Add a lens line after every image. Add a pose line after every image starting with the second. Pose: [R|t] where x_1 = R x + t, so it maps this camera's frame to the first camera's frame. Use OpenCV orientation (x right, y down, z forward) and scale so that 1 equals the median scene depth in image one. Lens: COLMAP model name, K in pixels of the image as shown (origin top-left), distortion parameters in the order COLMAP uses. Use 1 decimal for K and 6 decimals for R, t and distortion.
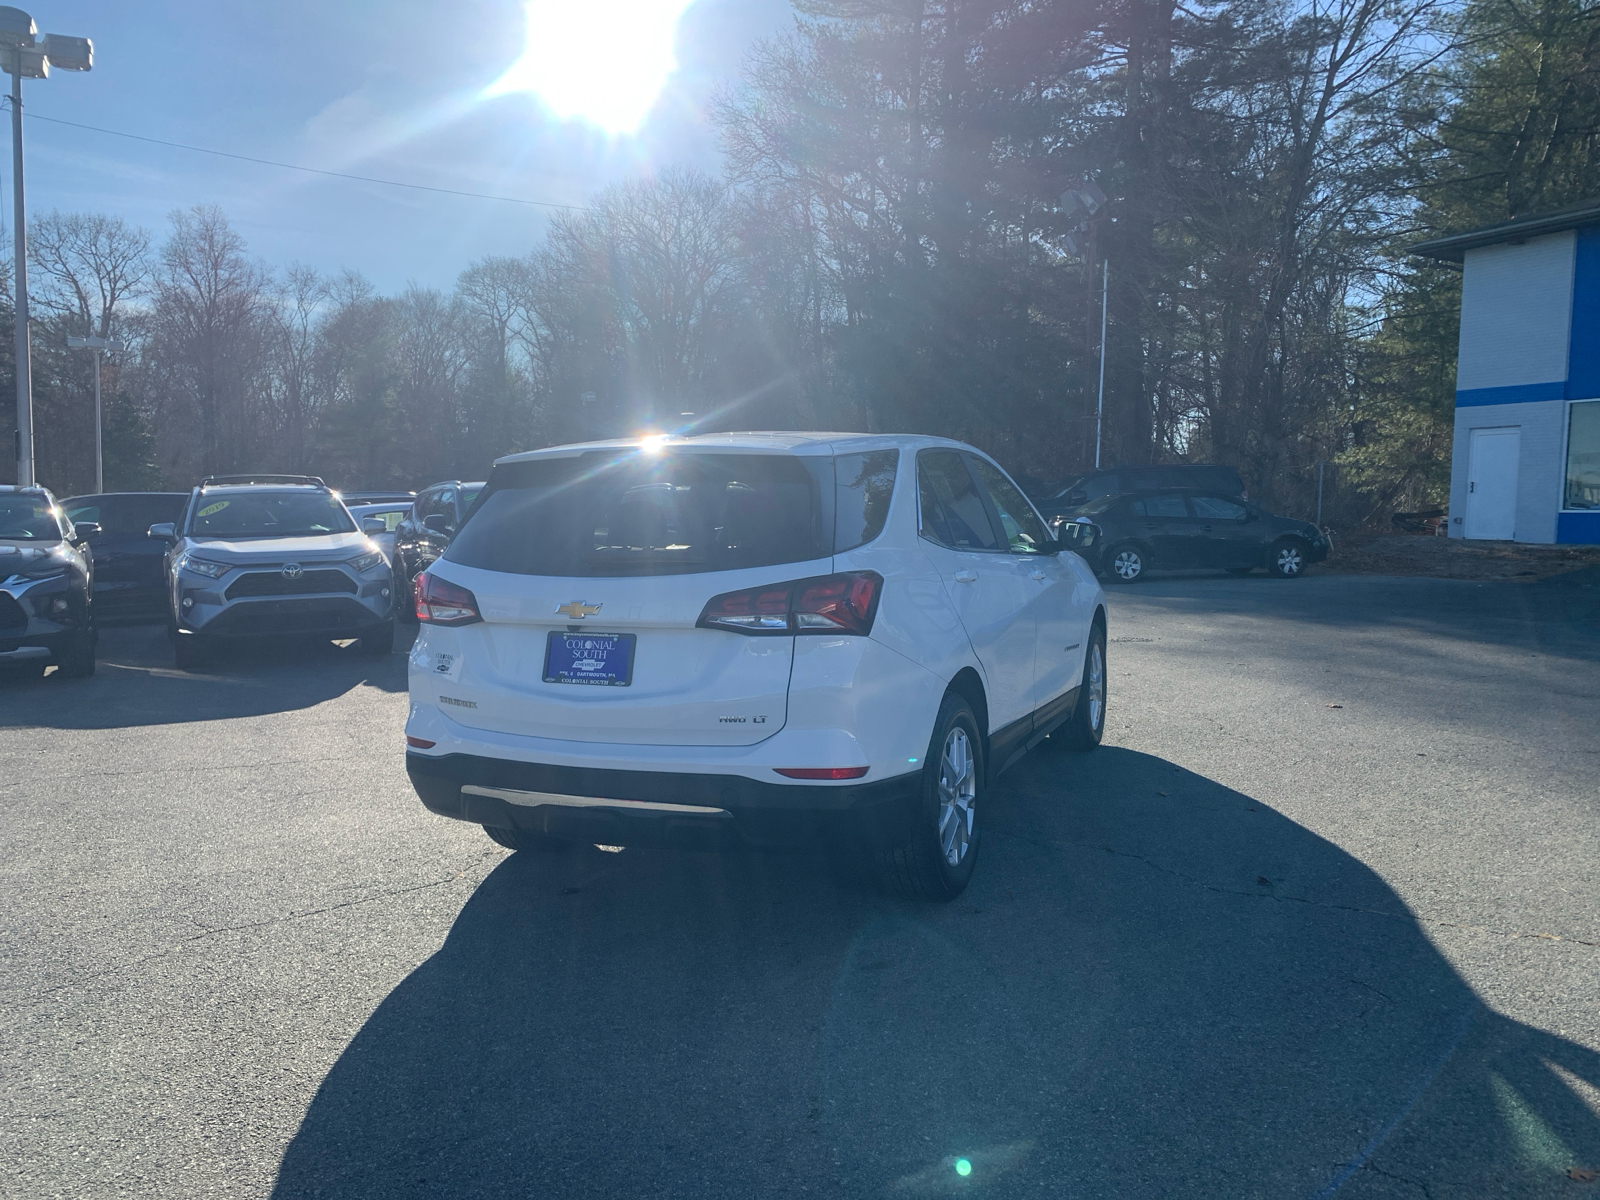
lens RADIAL K [[1232.4, 0, 792.2], [0, 1232.4, 606.7], [0, 0, 1]] dist [0.056689, -0.064065]
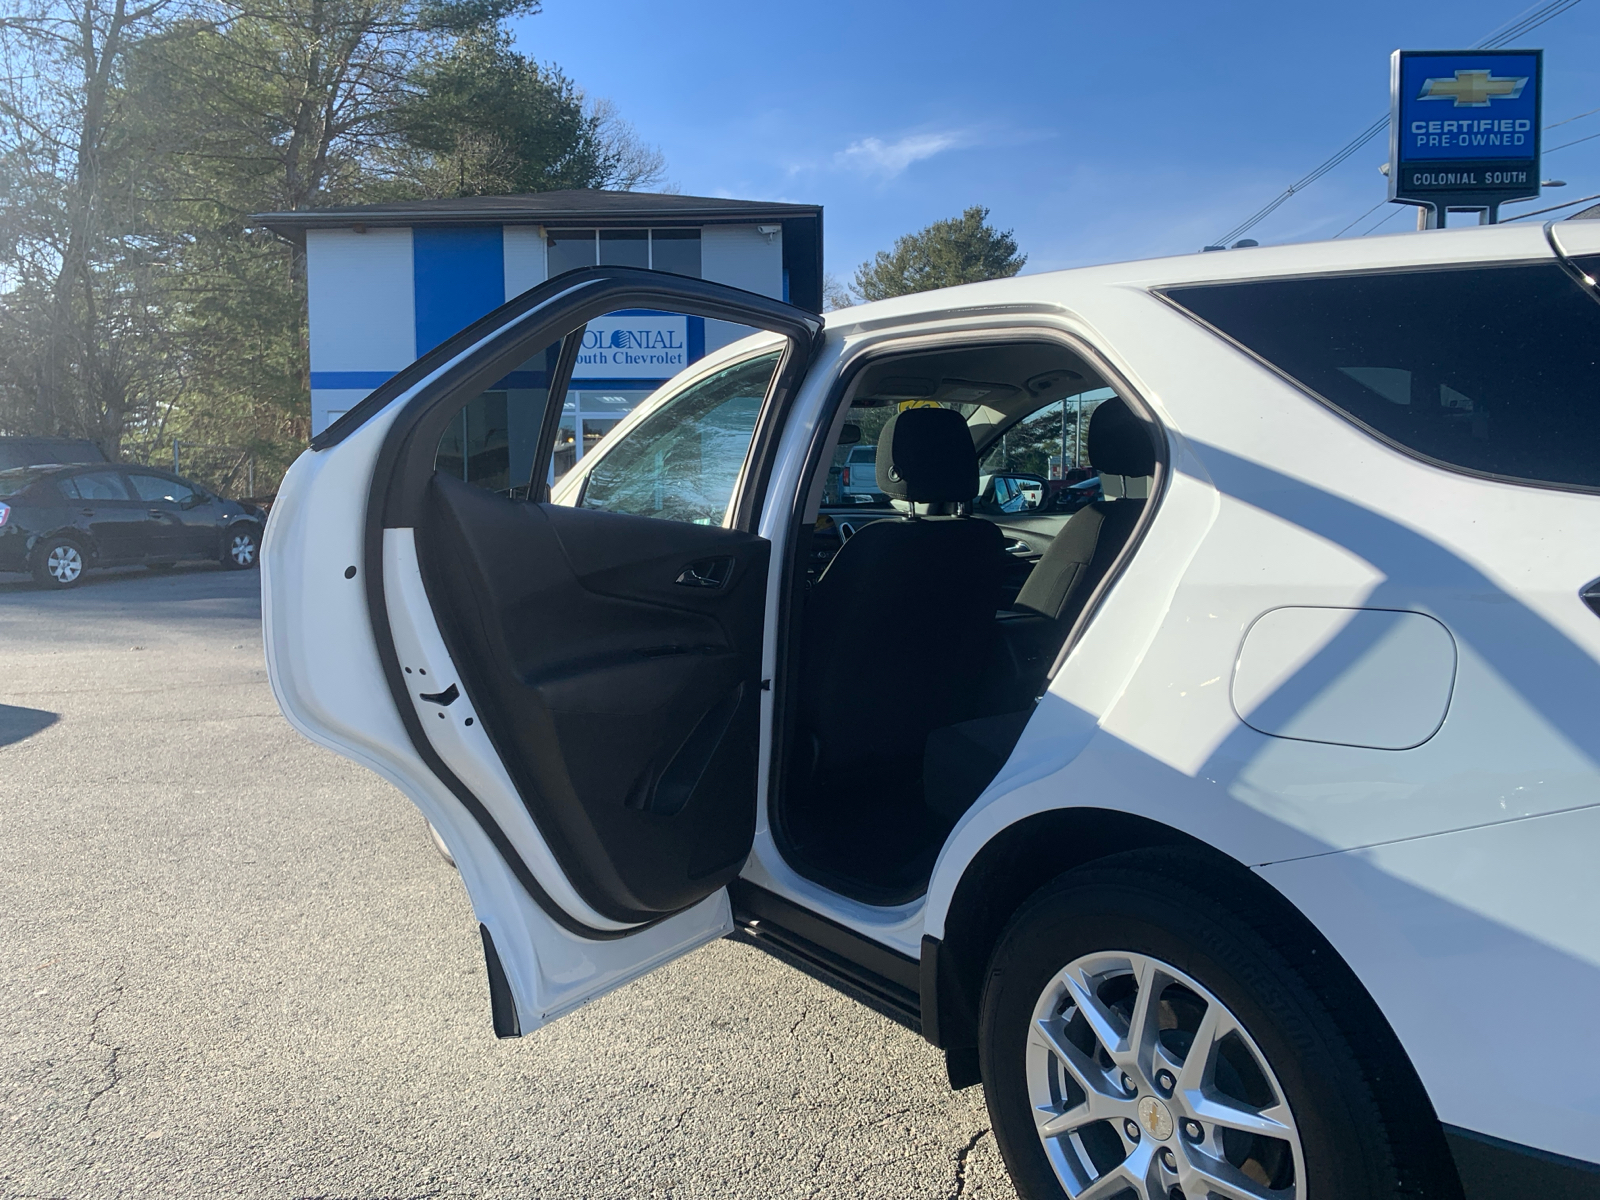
lens RADIAL K [[1232.4, 0, 777.1], [0, 1232.4, 596.3], [0, 0, 1]] dist [0.056689, -0.064065]
pose [[0.495483, -0.075434, 0.865336, -0.172225], [0.077141, 0.996107, 0.042664, -0.013036], [-0.865185, 0.045614, 0.499373, 0.245711]]
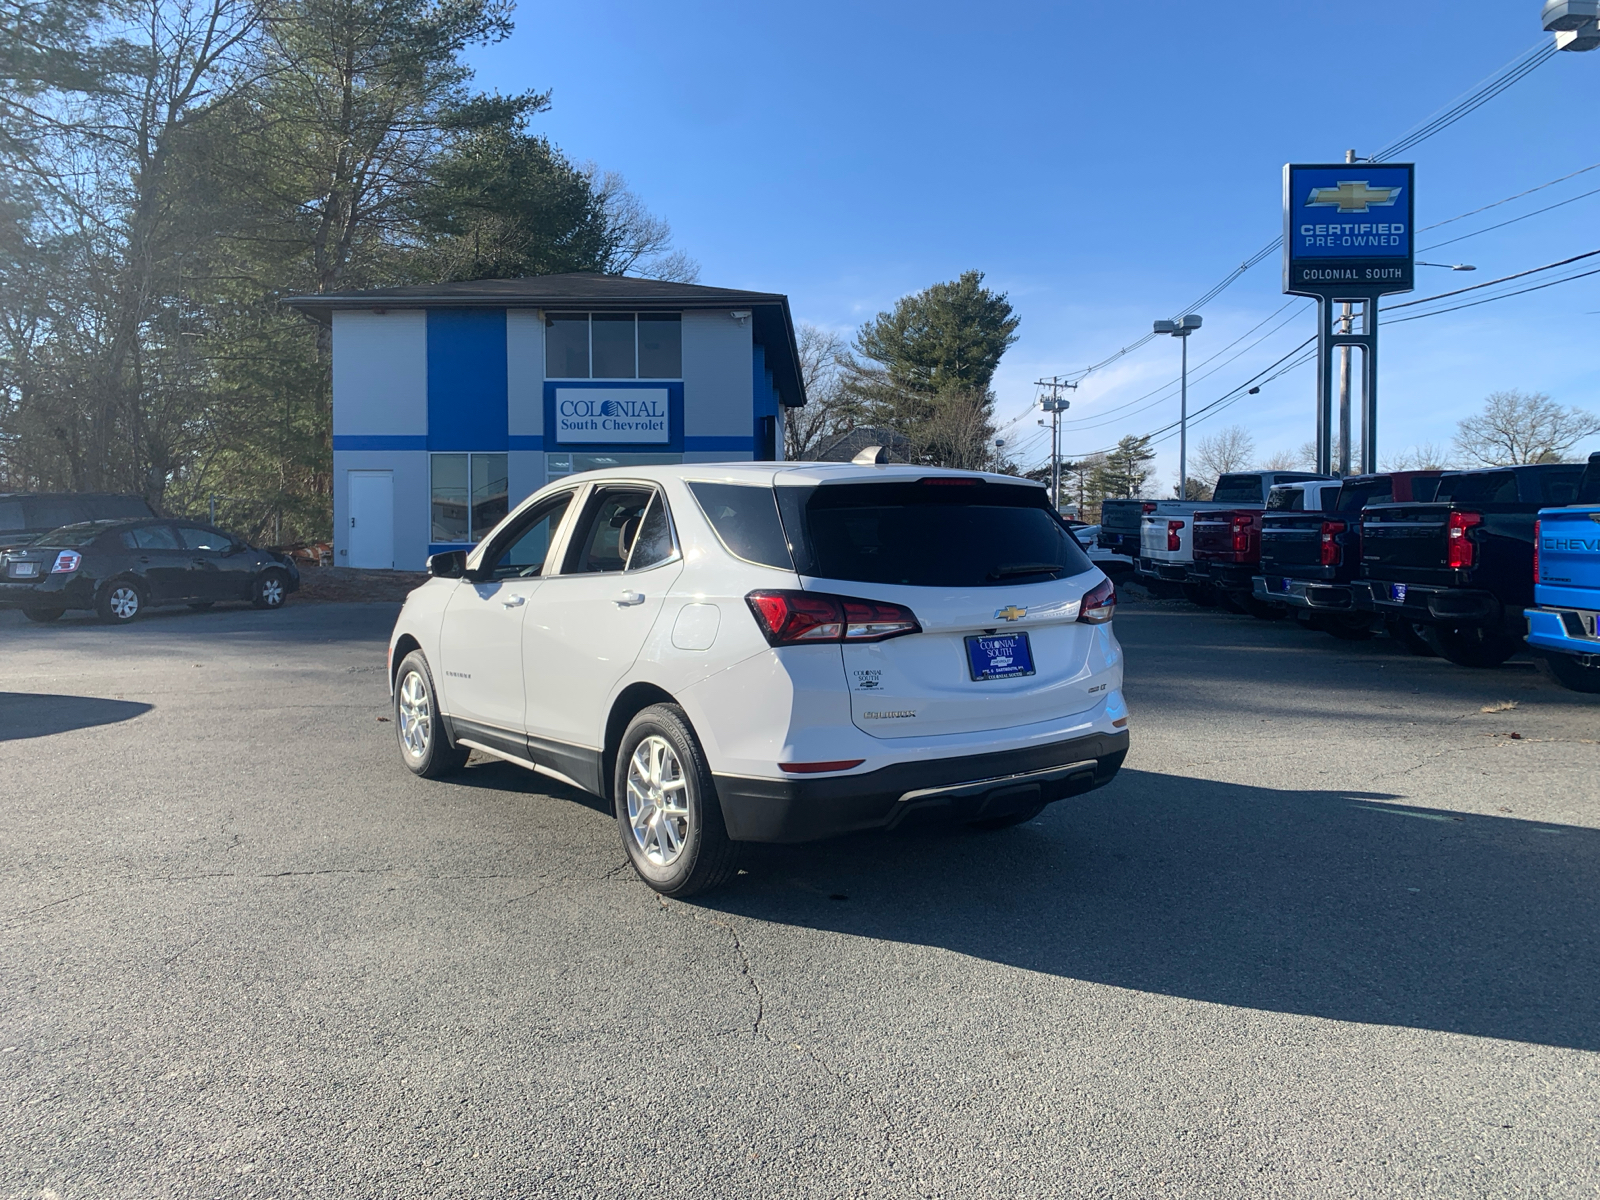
lens RADIAL K [[1232.4, 0, 802.8], [0, 1232.4, 594.1], [0, 0, 1]] dist [0.056689, -0.064065]
pose [[0.490099, -0.037940, 0.870841, -0.273950], [0.072102, 0.997393, 0.002875, -0.007089], [-0.868680, 0.061380, 0.491557, 0.127436]]
